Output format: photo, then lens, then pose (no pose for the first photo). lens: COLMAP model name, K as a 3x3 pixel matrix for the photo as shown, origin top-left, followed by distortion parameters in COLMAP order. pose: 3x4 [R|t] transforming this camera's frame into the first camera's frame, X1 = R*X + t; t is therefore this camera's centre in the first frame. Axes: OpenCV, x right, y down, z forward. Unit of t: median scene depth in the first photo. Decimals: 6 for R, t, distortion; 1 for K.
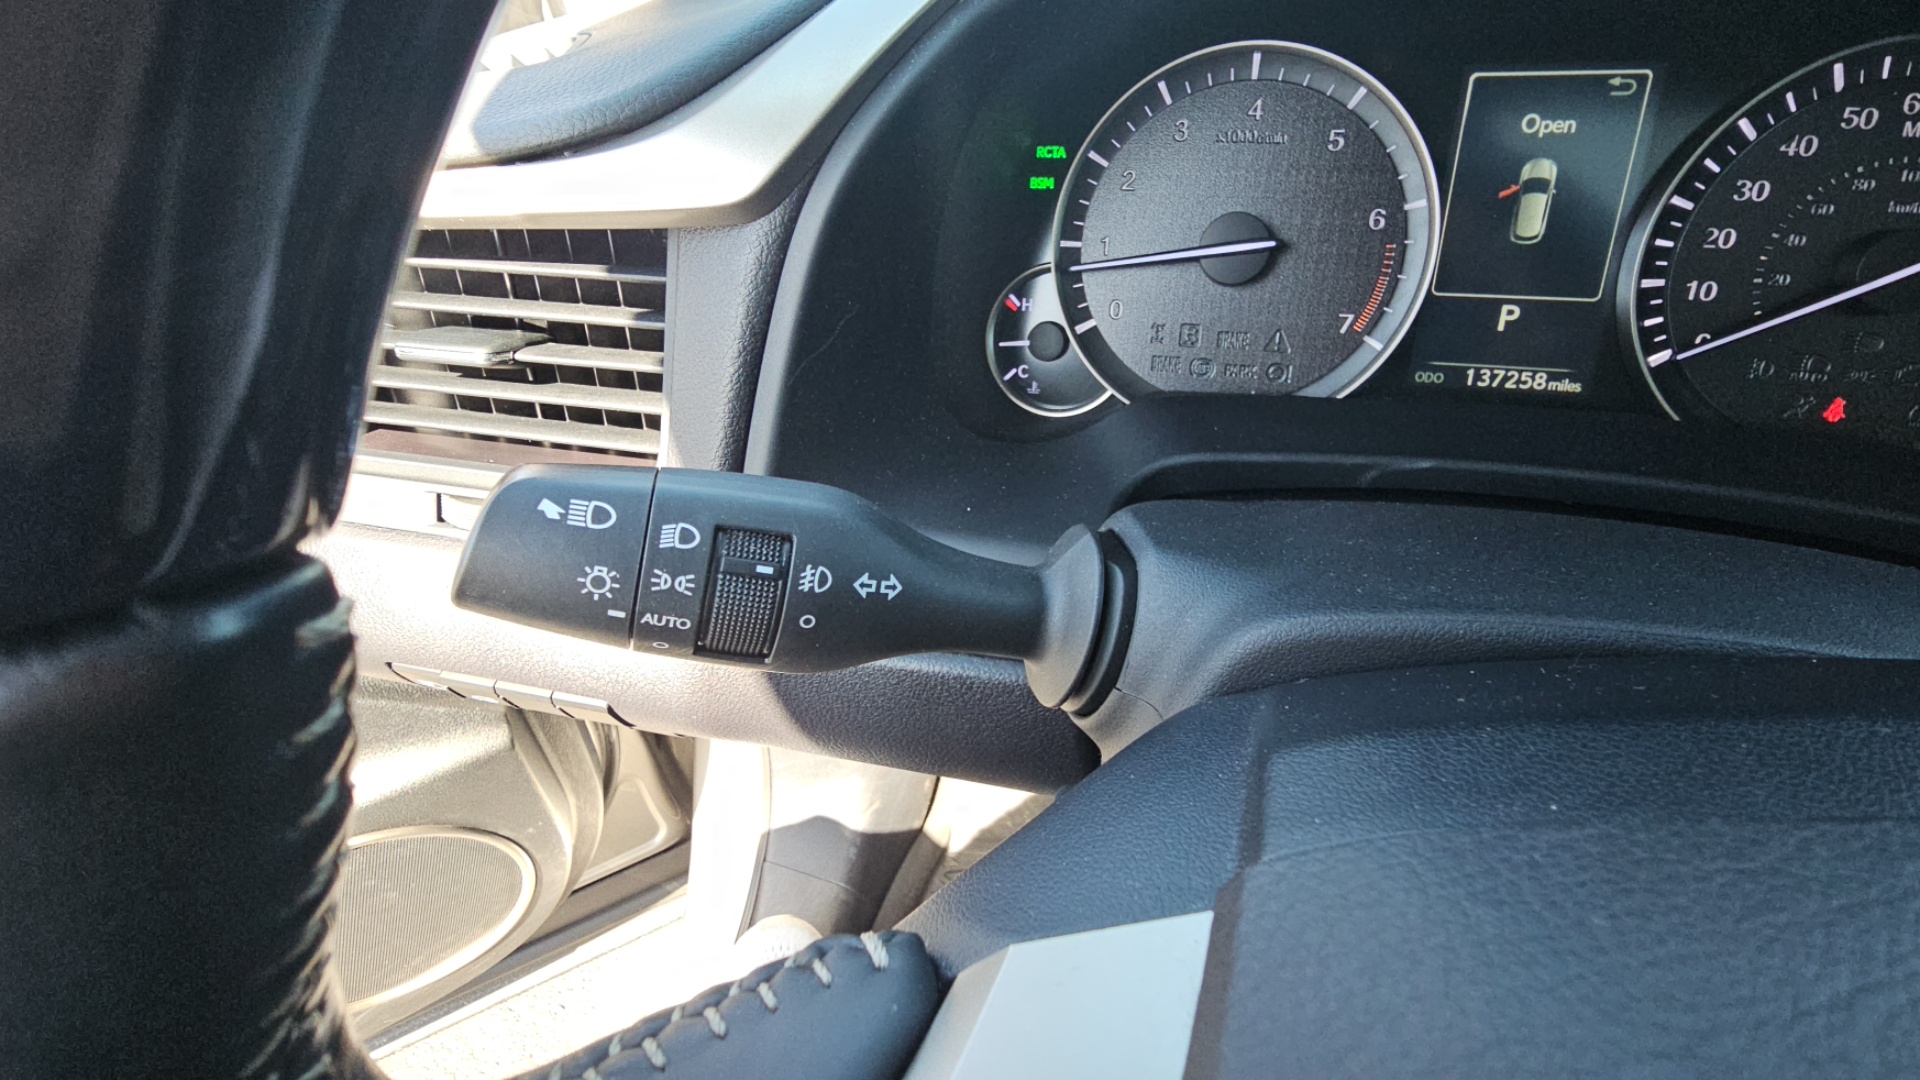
lens RADIAL K [[857.7, 0, 981.6], [0, 857.7, 541.3], [0, 0, 1]] dist [0.009303, -0.007760]
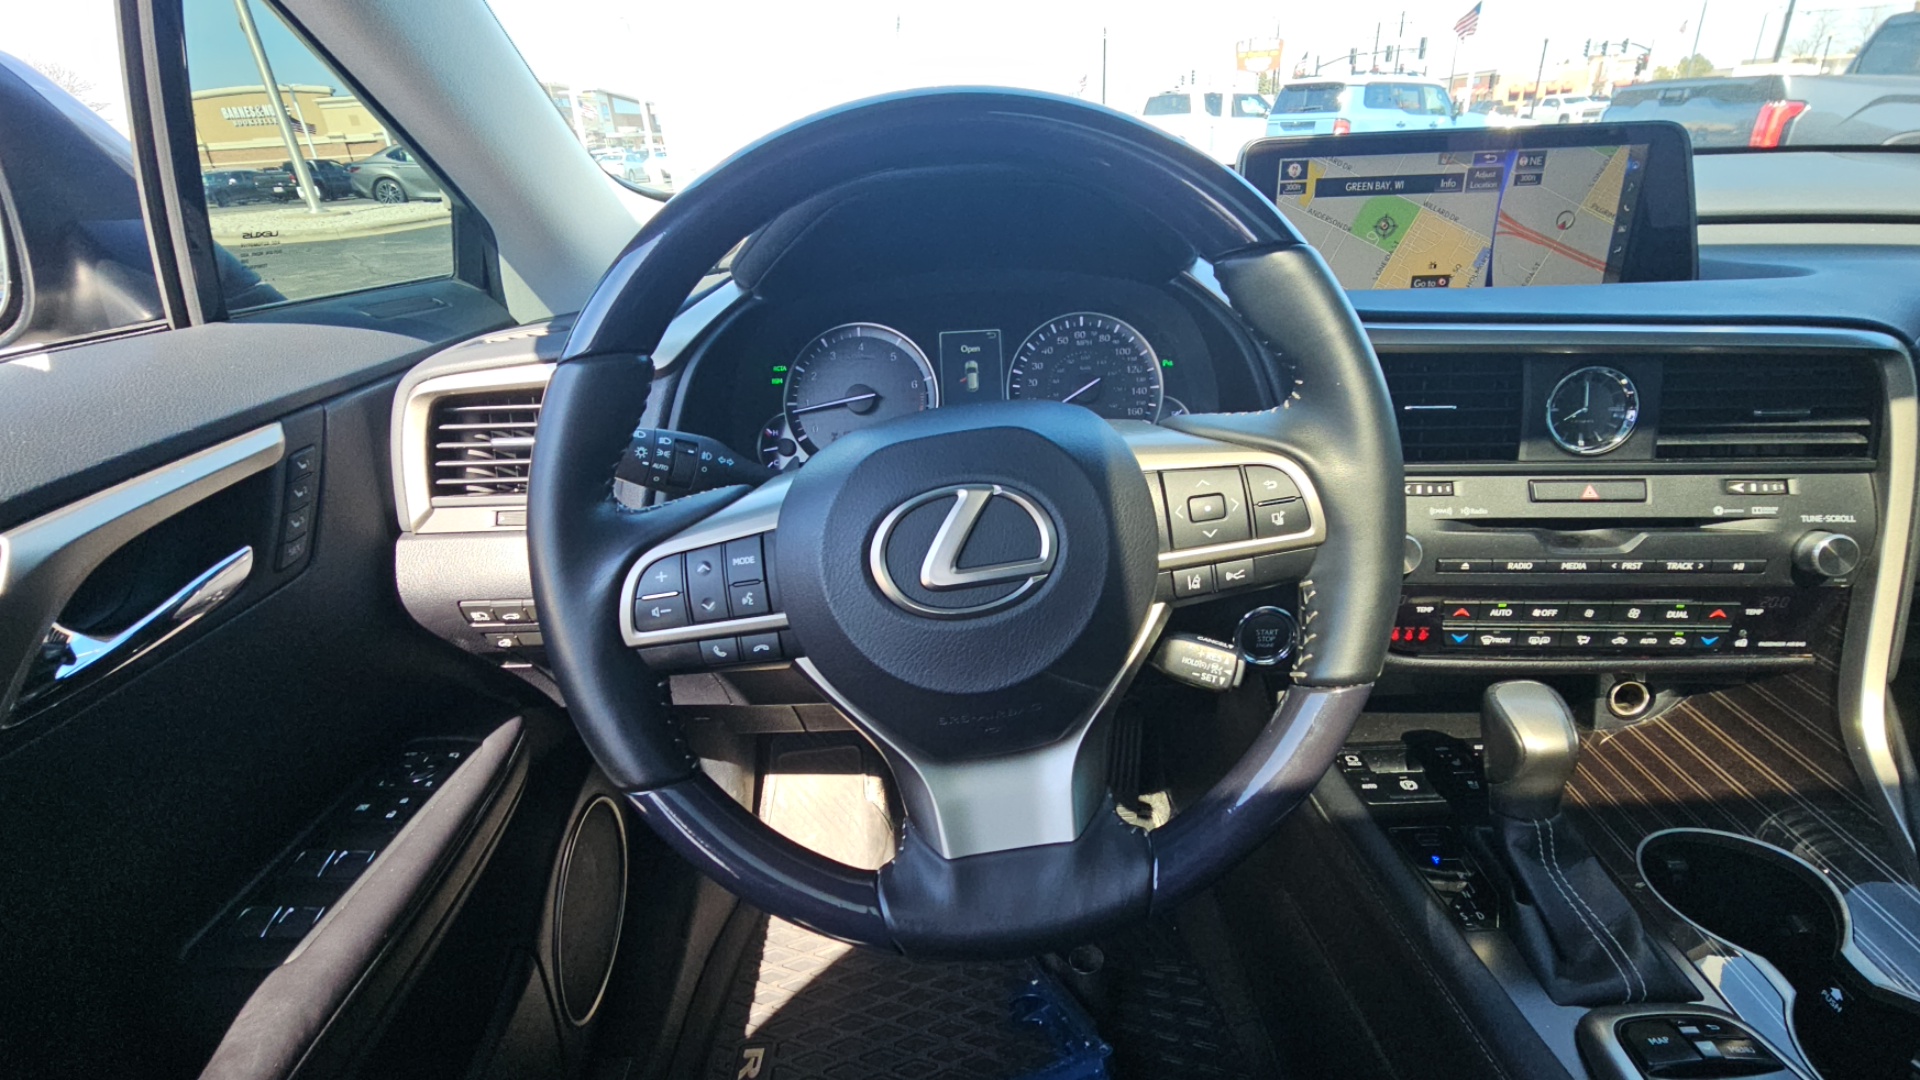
lens RADIAL K [[857.7, 0, 980.2], [0, 857.7, 545.1], [0, 0, 1]] dist [0.009303, -0.007760]
pose [[0.963670, -0.078398, 0.255331, -0.030487], [0.155754, 0.941535, -0.298753, 0.884488], [-0.216981, 0.327668, 0.919539, -1.245397]]
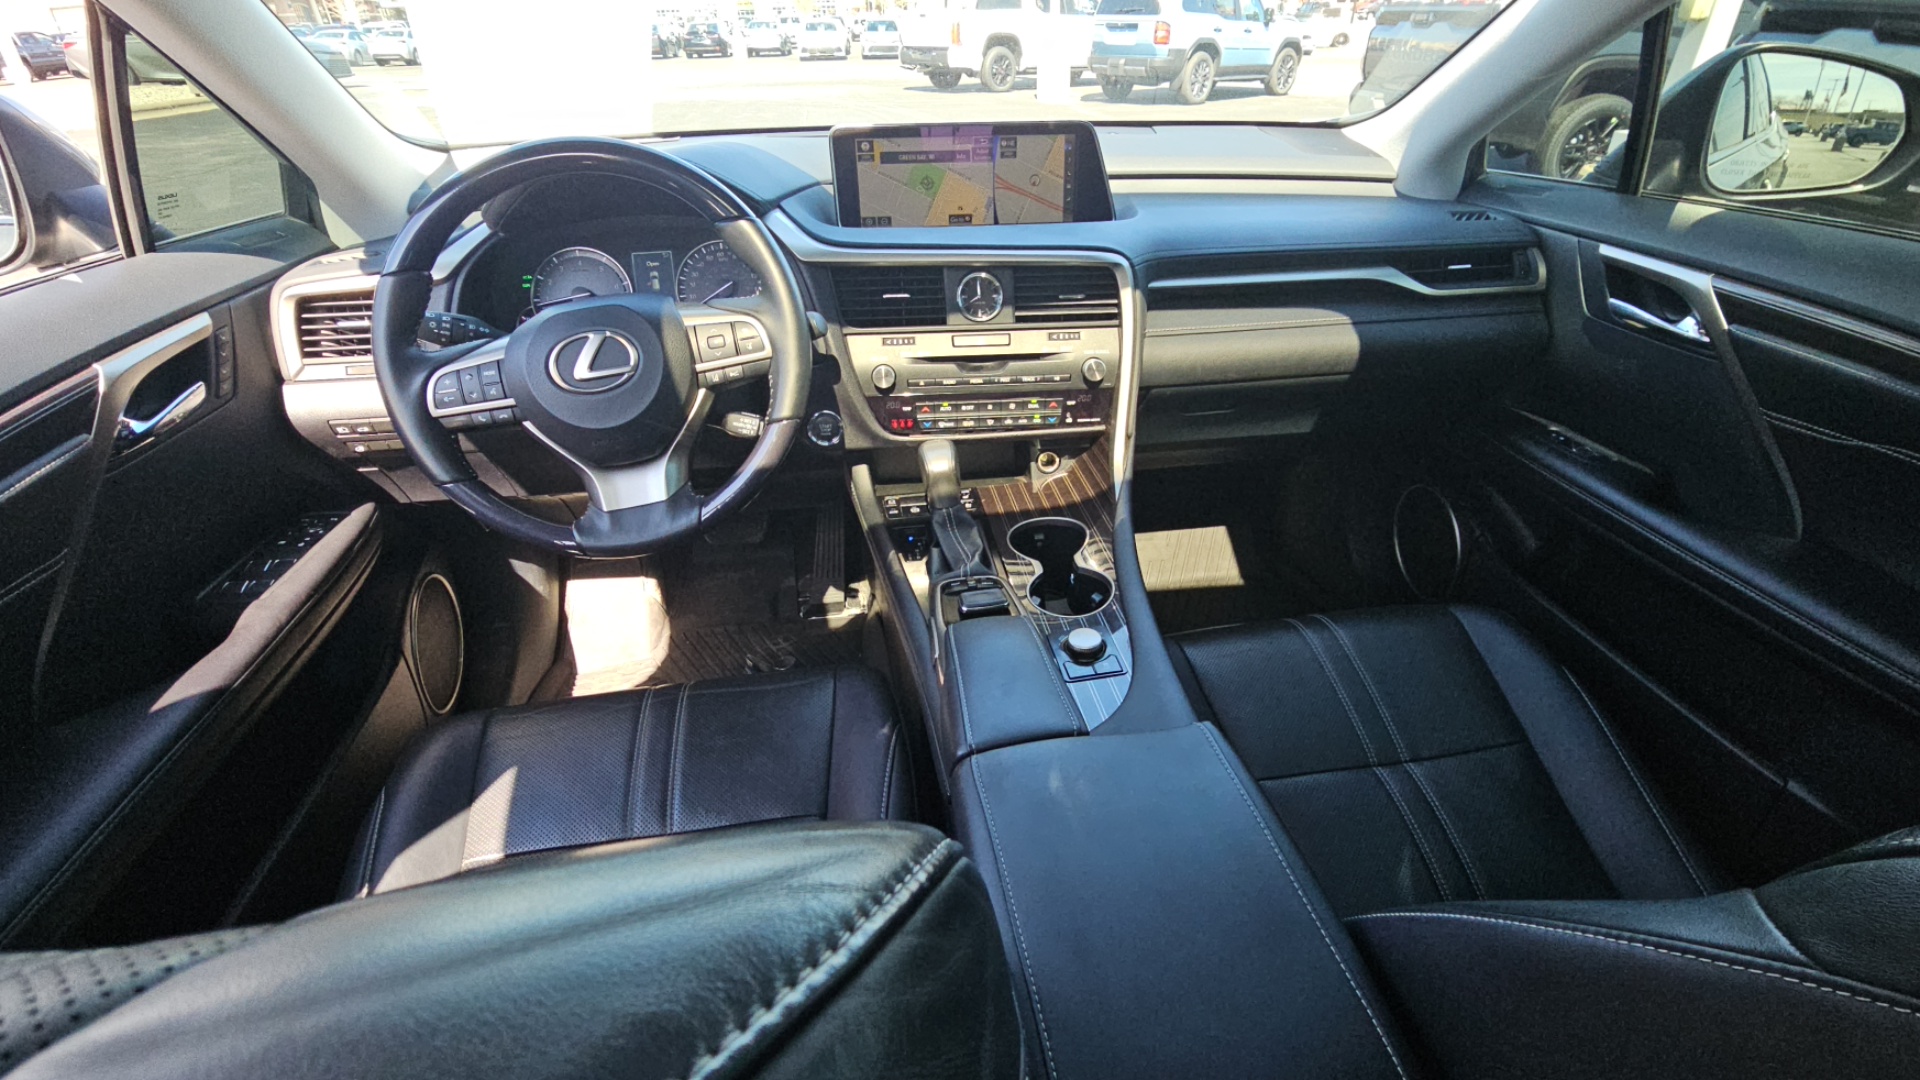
lens RADIAL K [[857.7, 0, 979.2], [0, 857.7, 544.5], [0, 0, 1]] dist [0.009303, -0.007760]
pose [[0.908324, -0.156978, 0.387692, 0.265001], [0.238477, 0.955849, -0.171700, 1.972305], [-0.343622, 0.248415, 0.905657, -3.080385]]
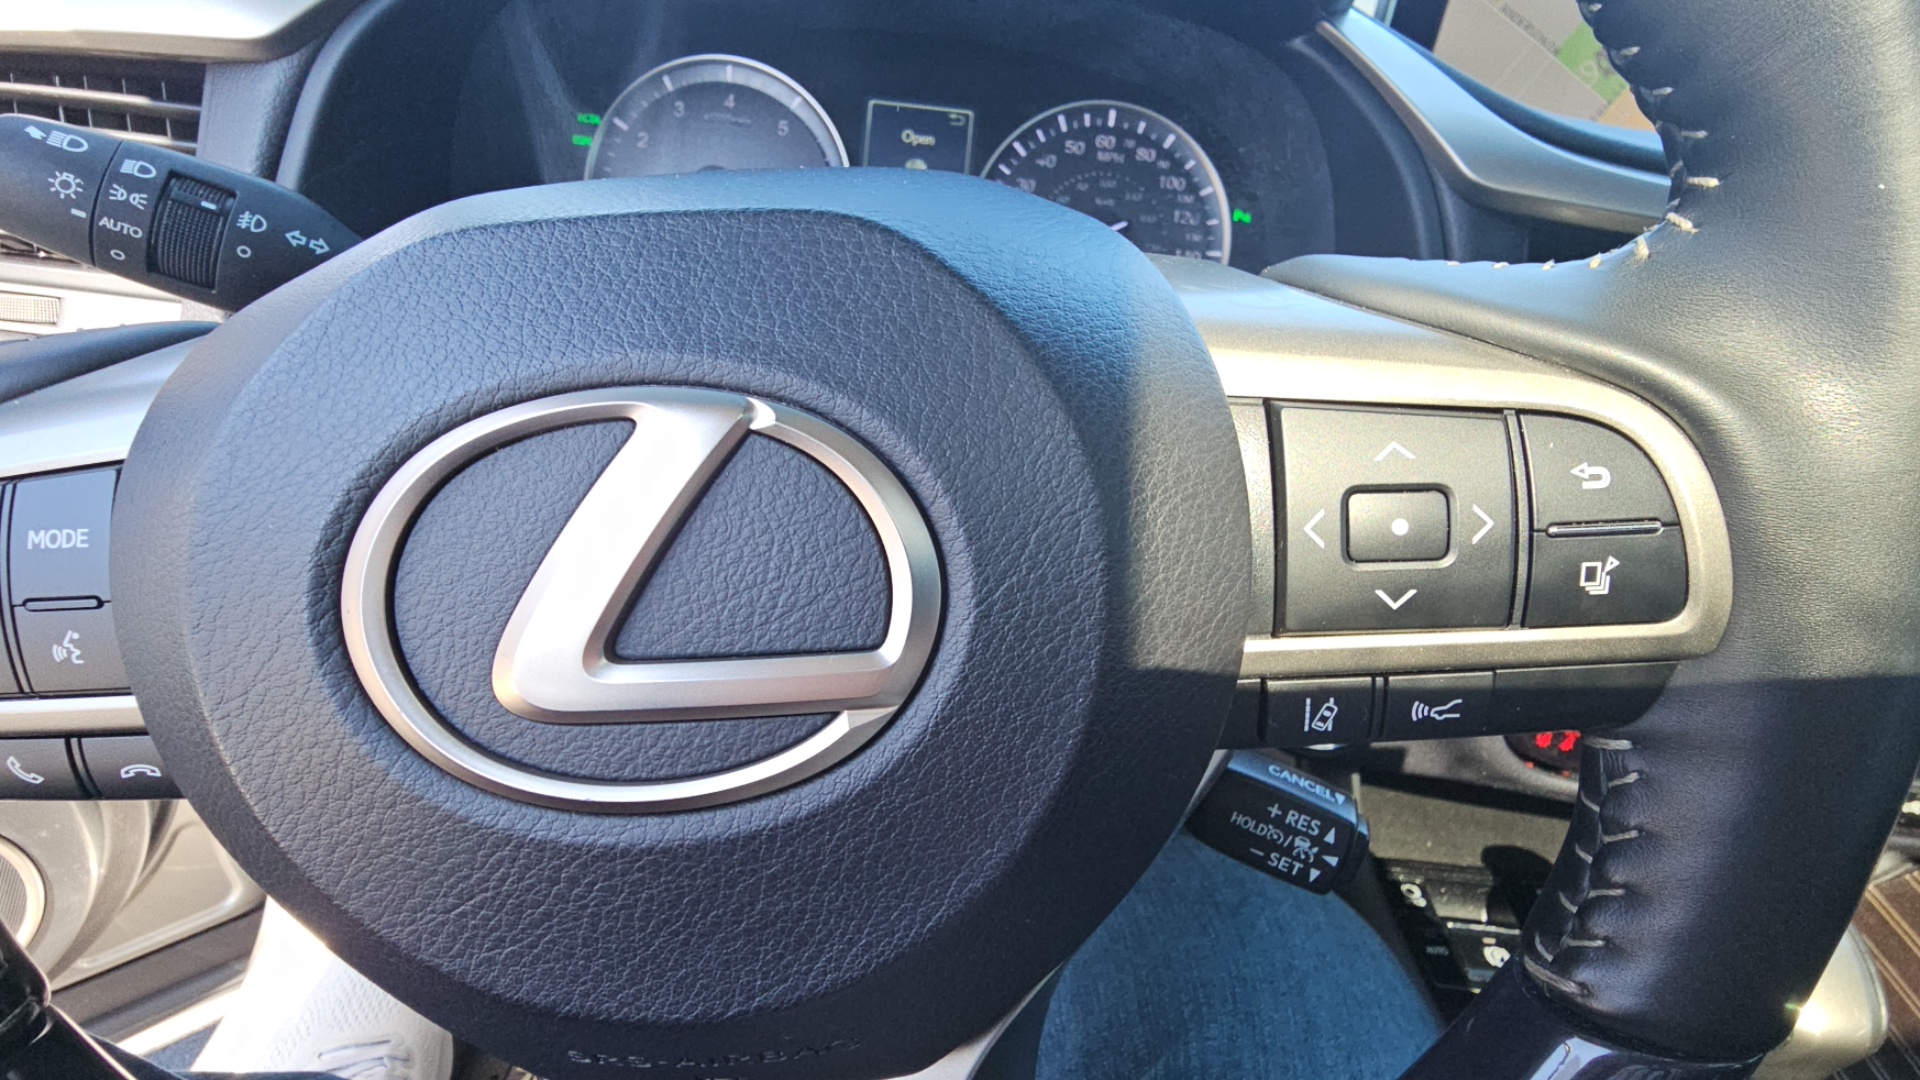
lens RADIAL K [[857.7, 0, 978.5], [0, 857.7, 548.2], [0, 0, 1]] dist [0.009303, -0.007760]
pose [[0.959280, 0.027877, 0.281078, 0.353438], [0.018963, 0.986516, -0.162560, 0.505290], [-0.281820, 0.161271, 0.945817, -0.382126]]
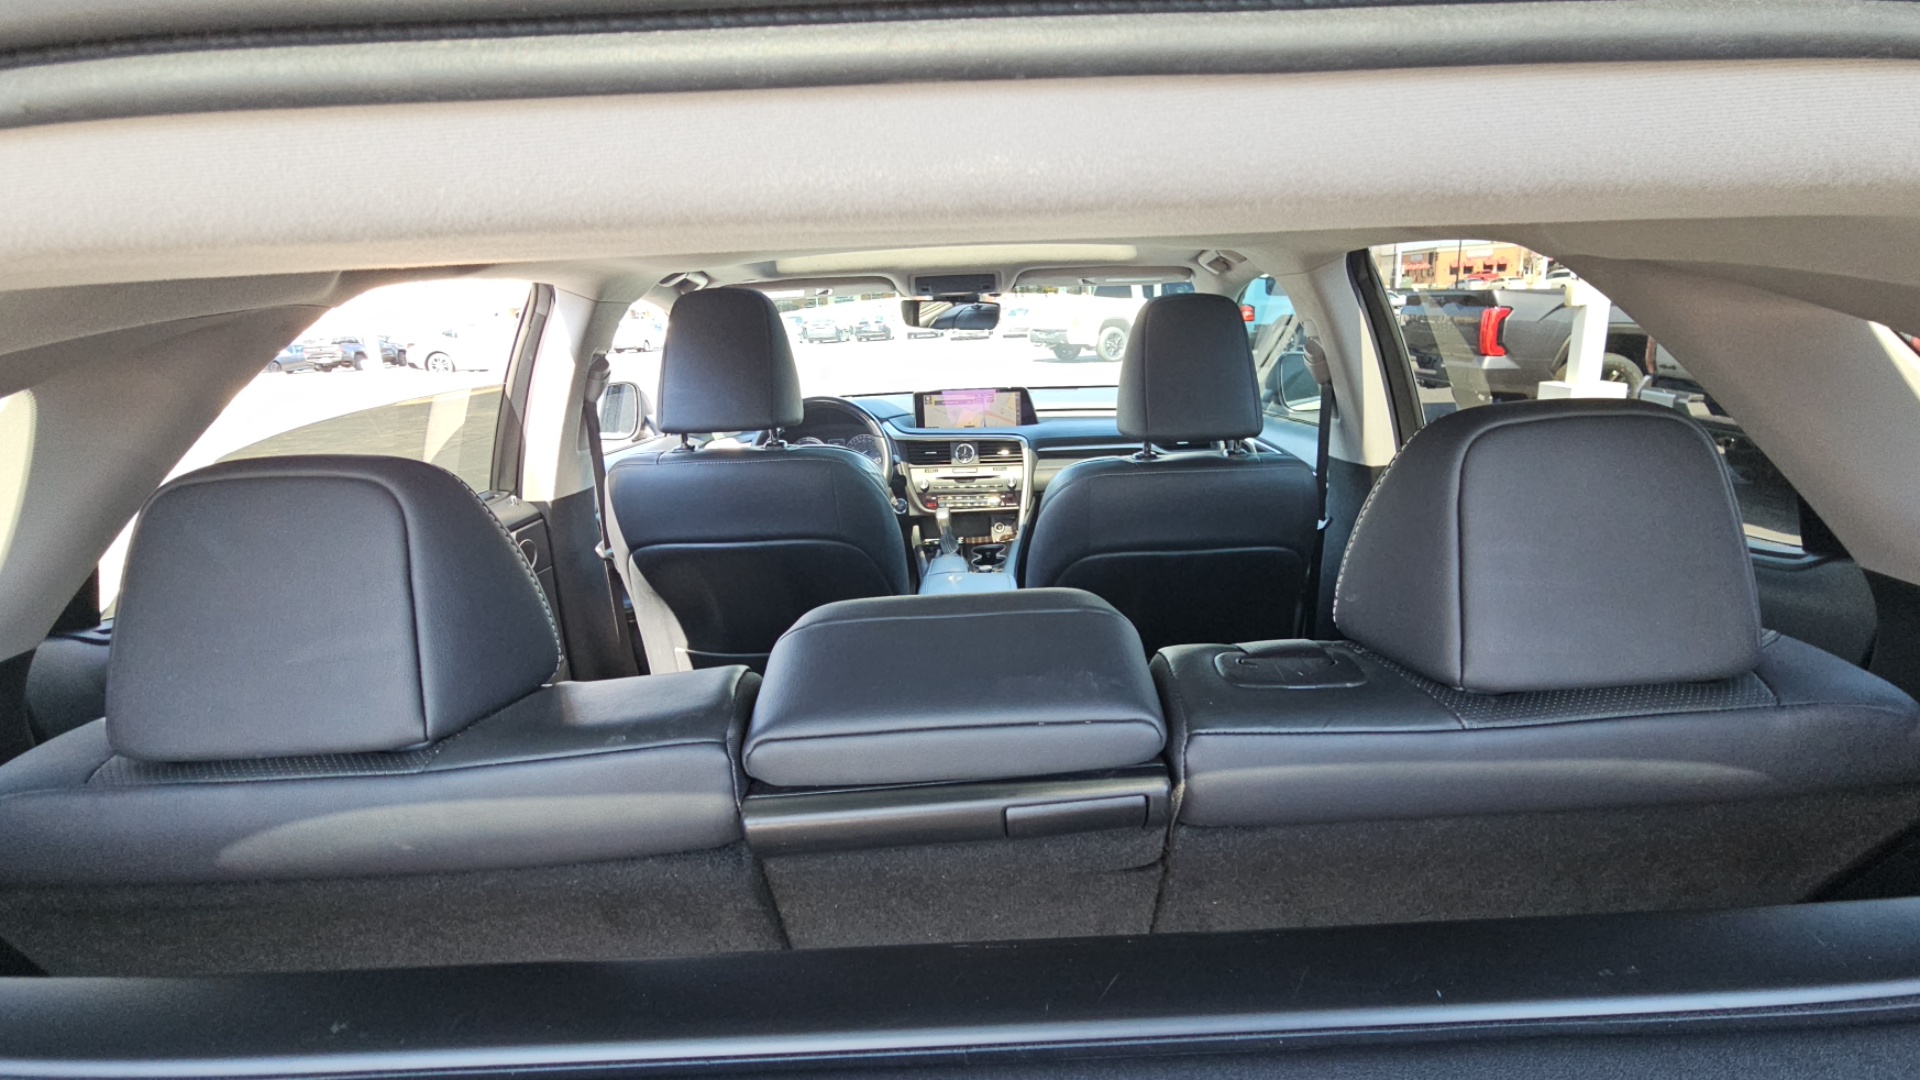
lens RADIAL K [[857.7, 0, 979.3], [0, 857.7, 543.9], [0, 0, 1]] dist [0.009303, -0.007760]
pose [[0.961334, -0.040927, 0.272326, -0.560865], [0.166380, 0.874322, -0.455938, 5.625127], [-0.219440, 0.483618, 0.847325, -7.635518]]
